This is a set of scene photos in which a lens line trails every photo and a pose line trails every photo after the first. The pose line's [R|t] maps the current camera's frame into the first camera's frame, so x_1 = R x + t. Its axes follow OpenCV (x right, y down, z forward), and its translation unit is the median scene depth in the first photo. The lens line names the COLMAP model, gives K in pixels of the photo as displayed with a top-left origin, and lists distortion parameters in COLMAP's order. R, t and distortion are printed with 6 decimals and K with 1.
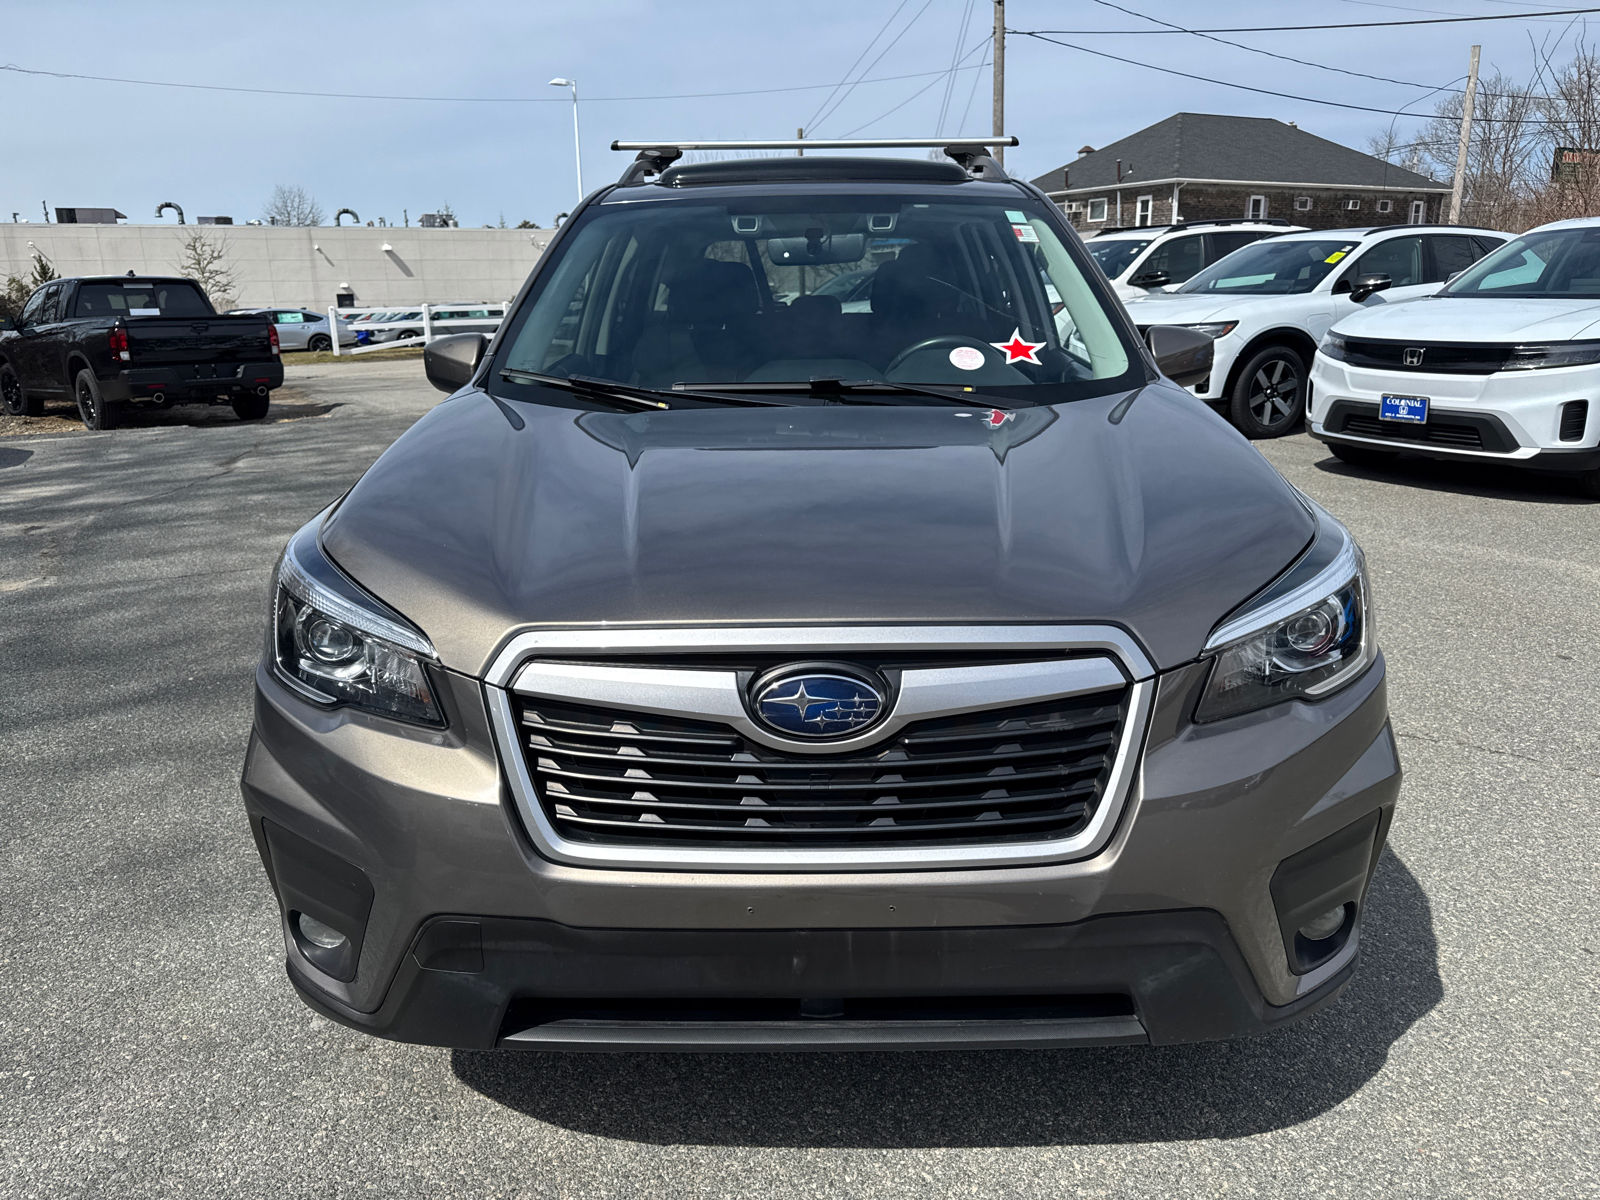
lens RADIAL K [[1112.8, 0, 807.6], [0, 1112.8, 594.7], [0, 0, 1]] dist [0.095051, -0.148264]
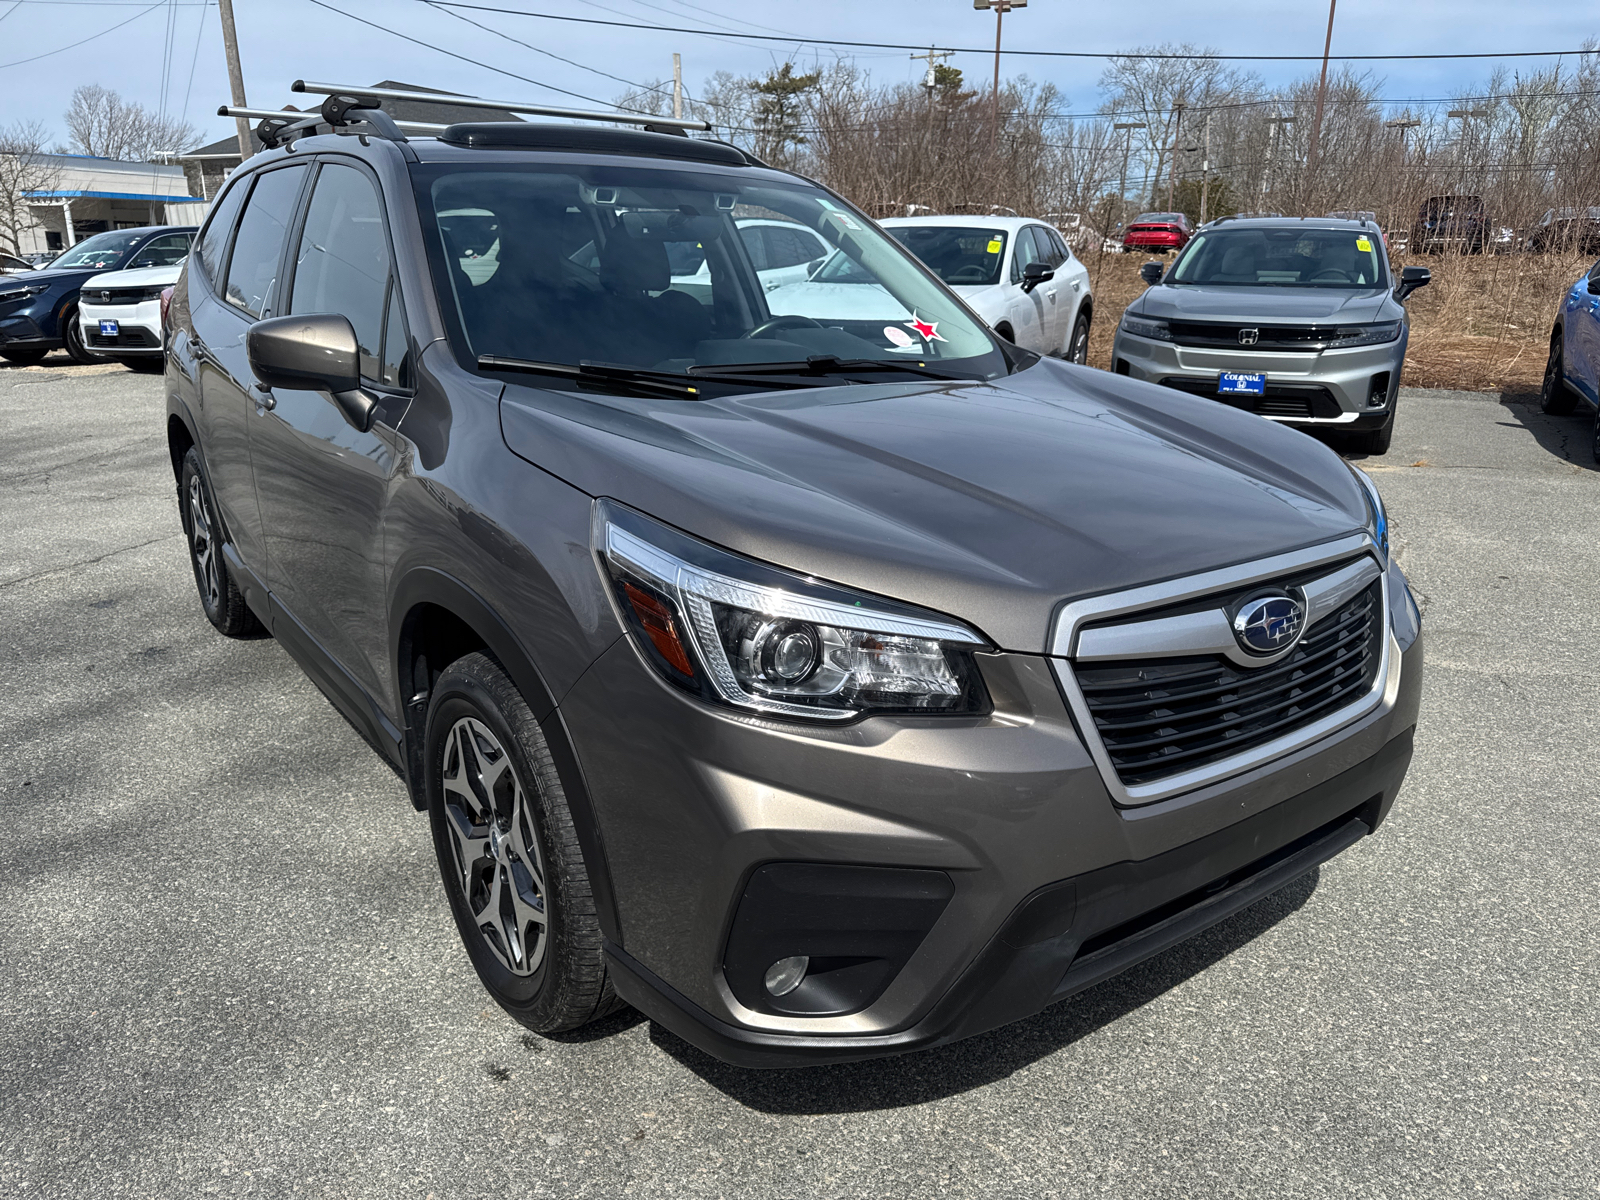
lens RADIAL K [[1112.8, 0, 807.6], [0, 1112.8, 594.7], [0, 0, 1]] dist [0.095051, -0.148264]
pose [[0.803711, -0.145840, 0.576871, -0.821481], [0.133389, 0.988983, 0.064185, -0.058653], [-0.579876, 0.025362, 0.814310, 0.221904]]
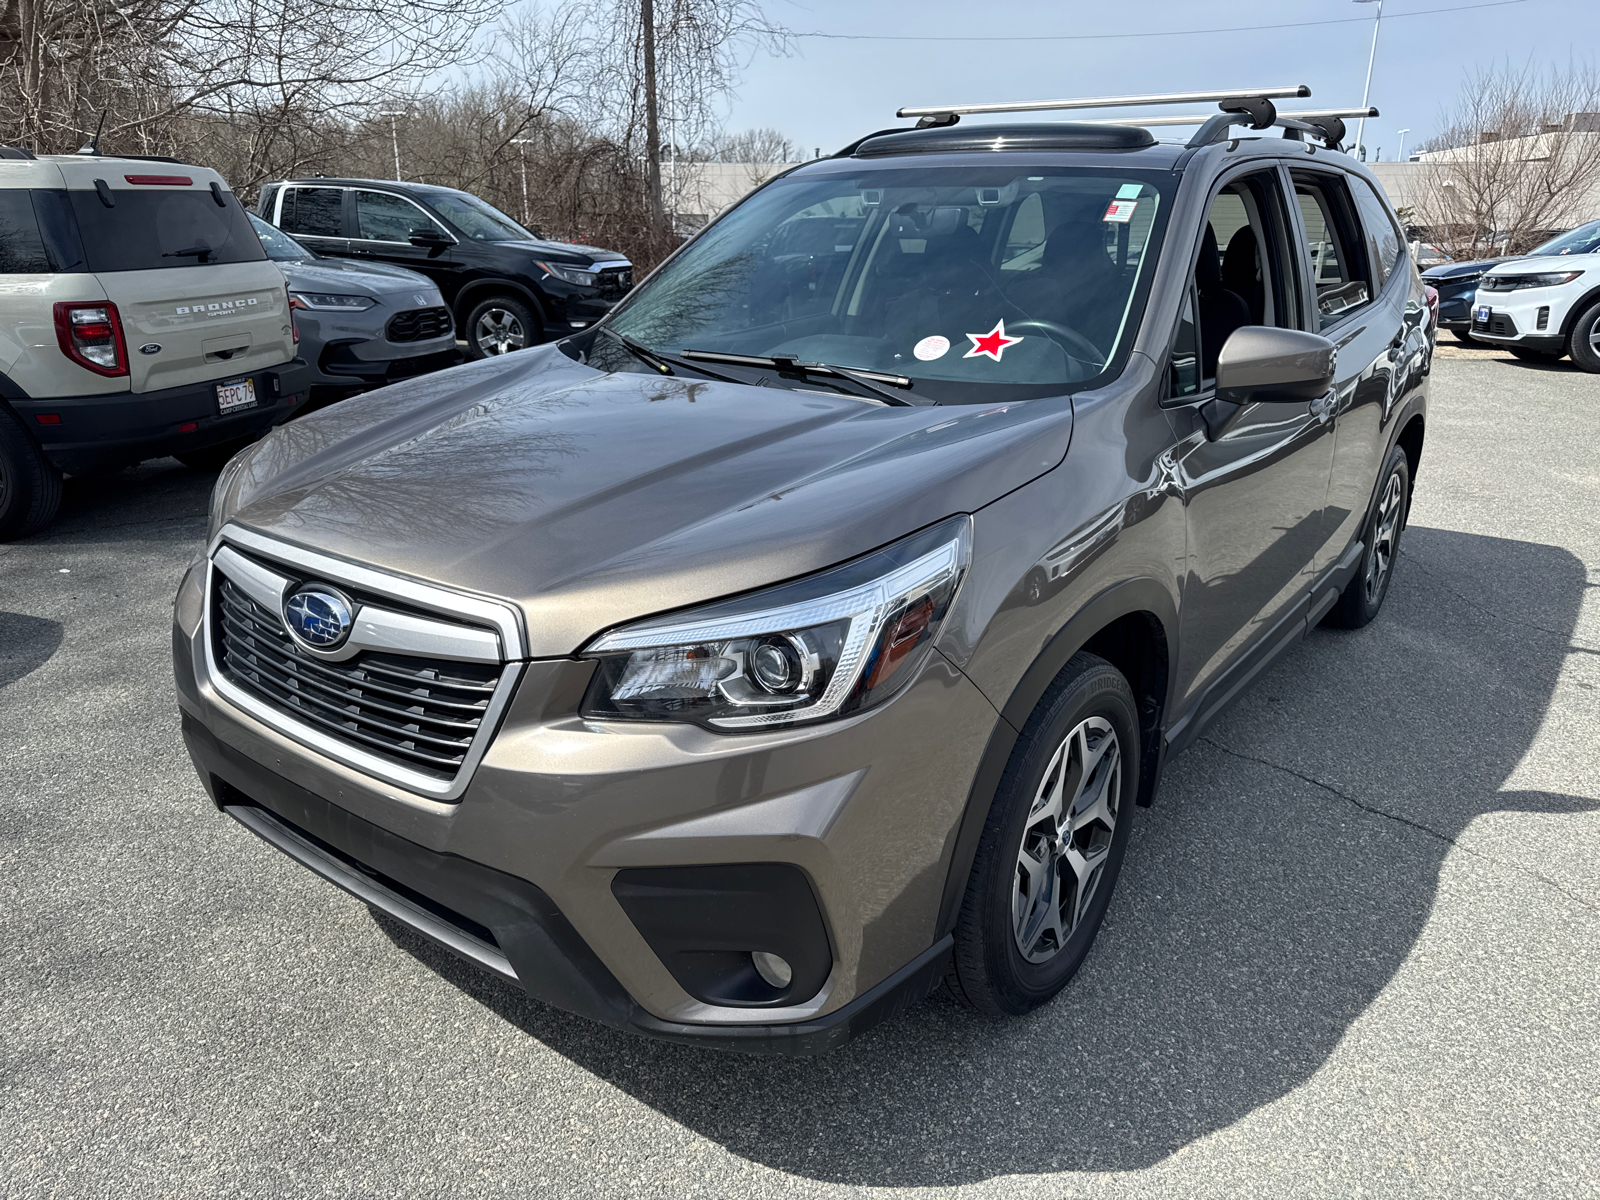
lens RADIAL K [[1112.8, 0, 807.6], [0, 1112.8, 594.7], [0, 0, 1]] dist [0.095051, -0.148264]
pose [[0.807290, 0.202144, -0.554456, 0.862870], [-0.173594, 0.979281, 0.104273, -0.116340], [0.564046, 0.012071, 0.825655, 0.201063]]
